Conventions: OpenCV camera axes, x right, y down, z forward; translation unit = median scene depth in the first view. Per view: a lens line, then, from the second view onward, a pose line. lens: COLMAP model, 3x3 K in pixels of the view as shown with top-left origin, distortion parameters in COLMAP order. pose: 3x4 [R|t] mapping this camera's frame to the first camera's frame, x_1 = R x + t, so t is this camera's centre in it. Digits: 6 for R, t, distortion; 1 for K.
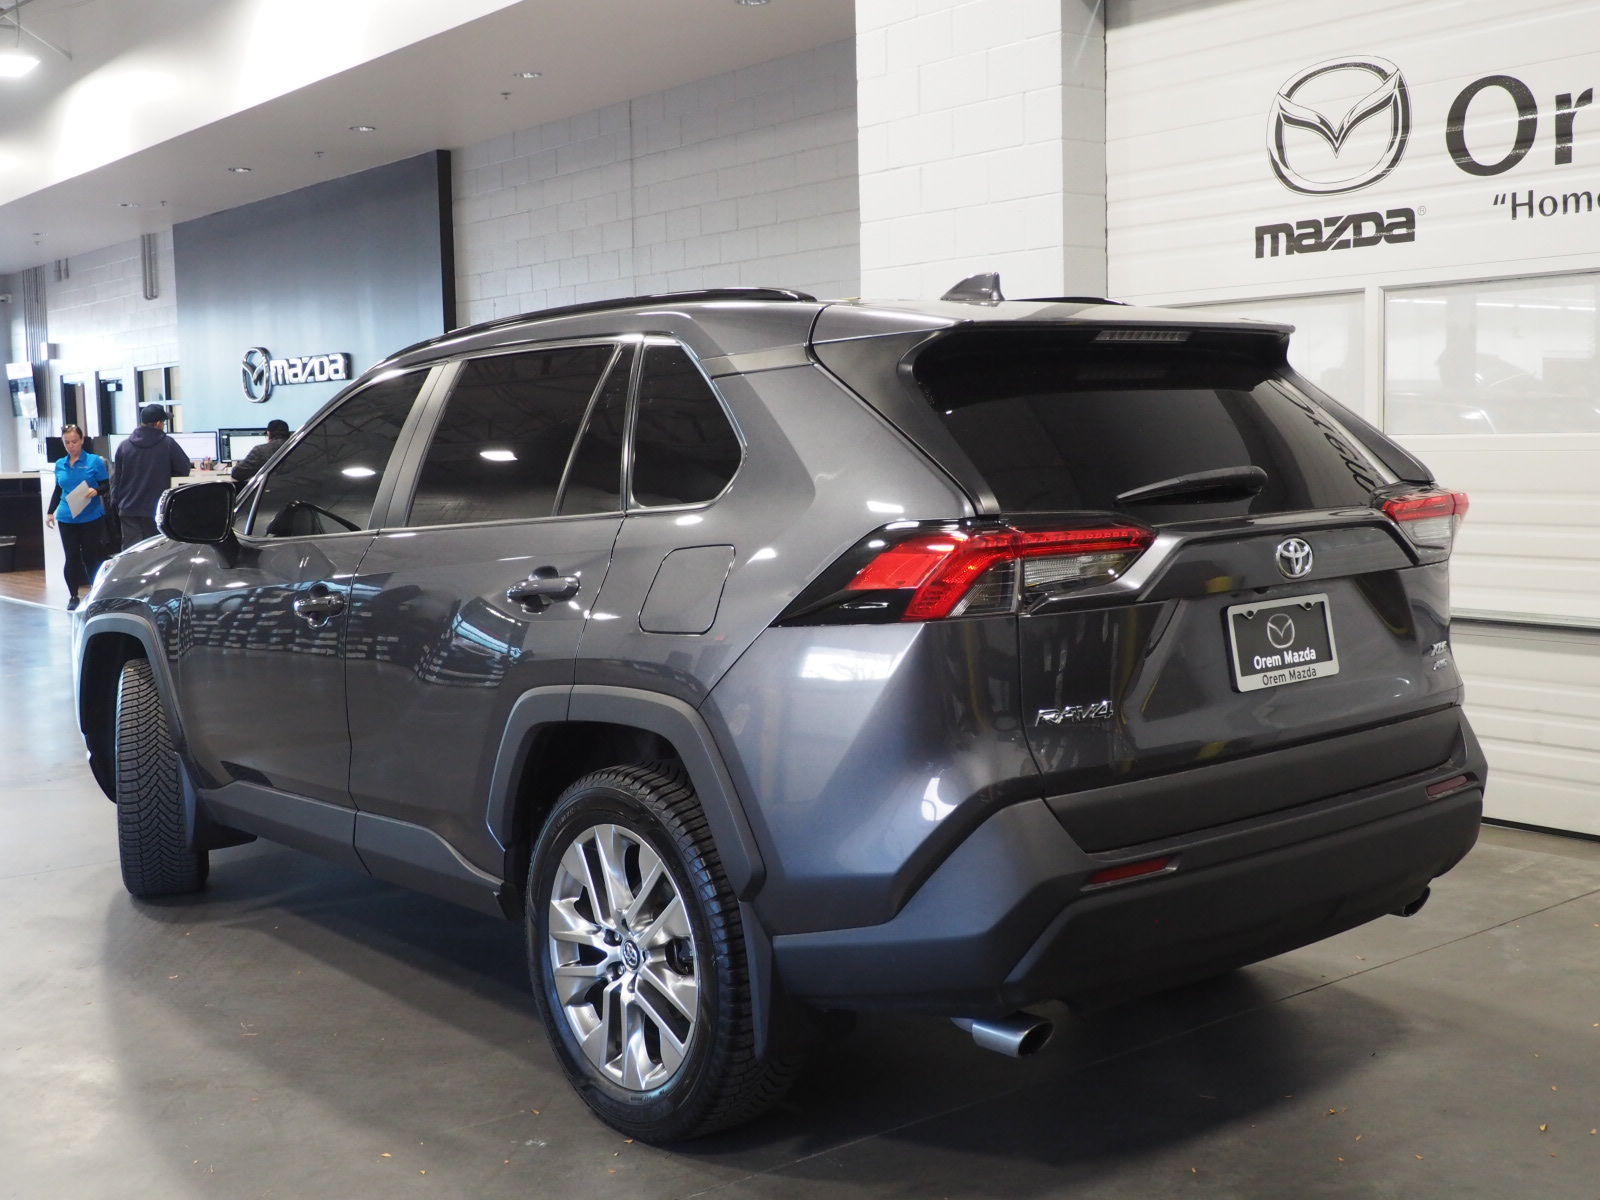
lens RADIAL K [[1875.2, 0, 803.2], [0, 1875.2, 594.2], [0, 0, 1]] dist [-0.004560, 0.000000]
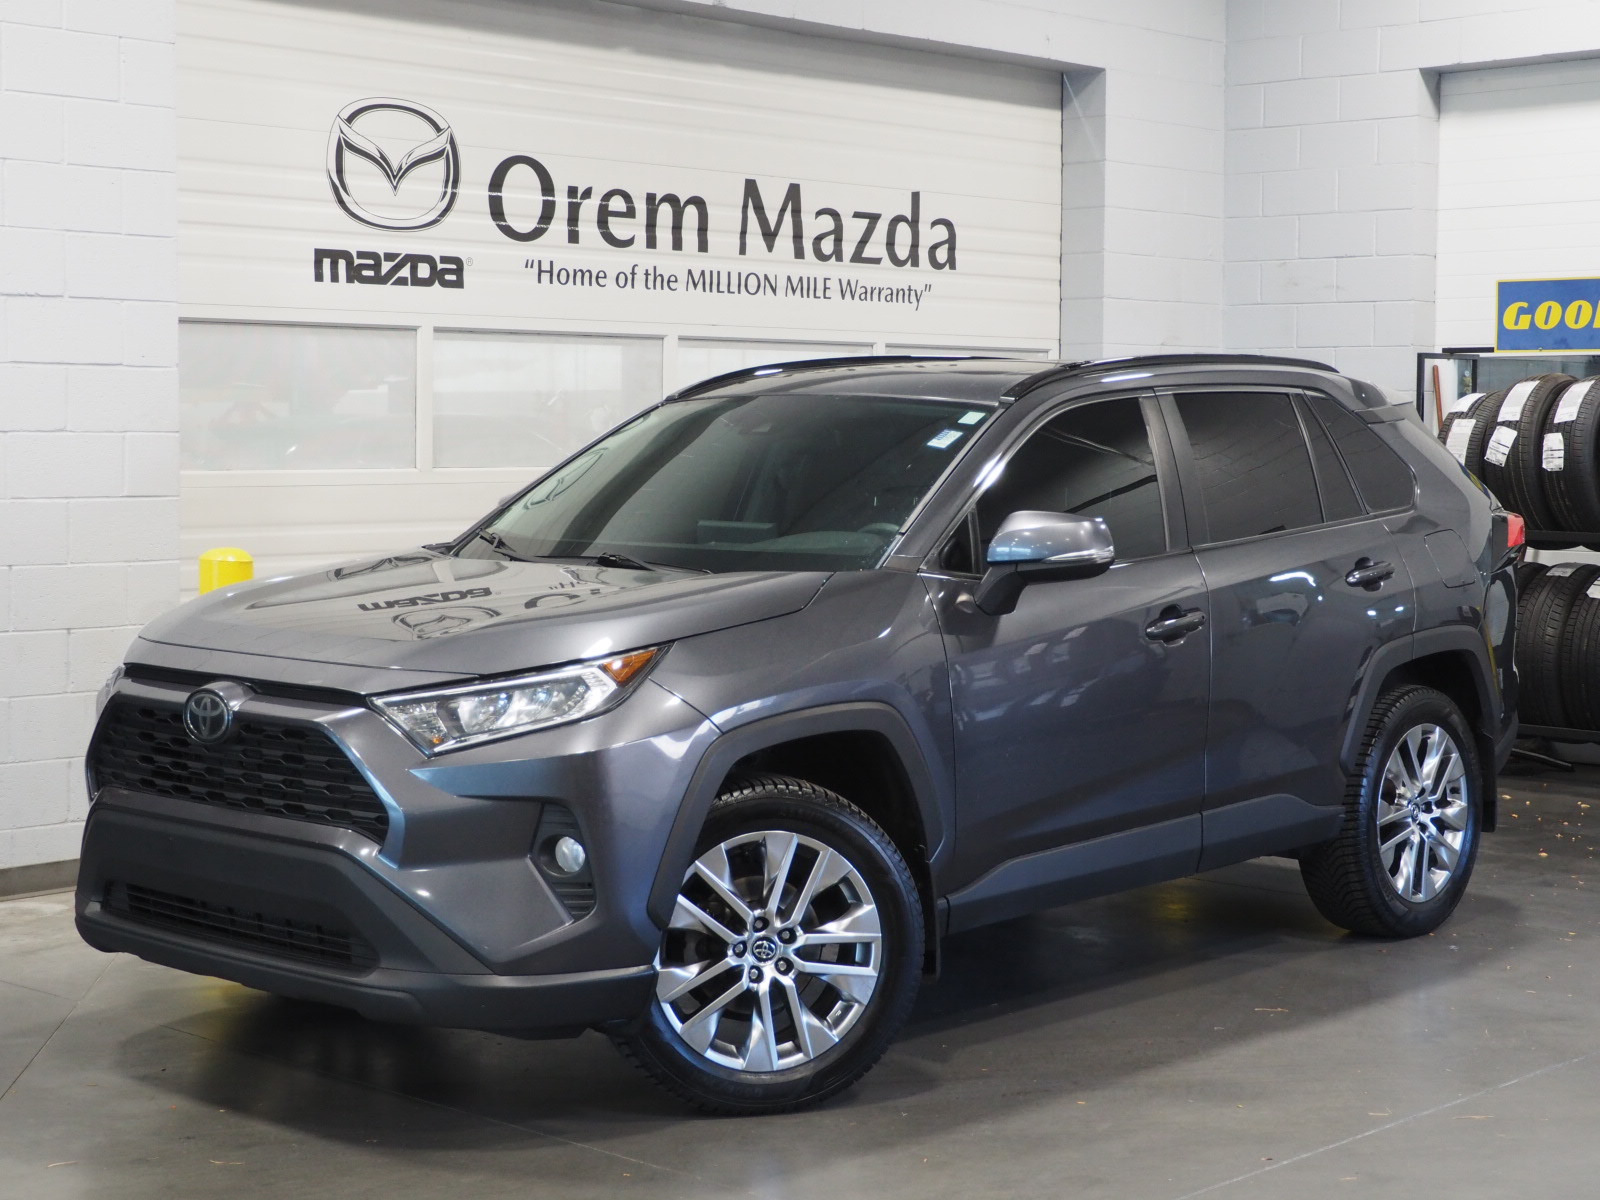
lens RADIAL K [[2636.3, 0, 799.7], [0, 2636.3, 598.6], [0, 0, 1]] dist [-0.019725, 0.000000]
pose [[-0.155738, -0.042909, 0.986866, -1.190768], [0.086159, 0.994658, 0.056844, -0.079506], [-0.984034, 0.093880, -0.151210, 1.041393]]
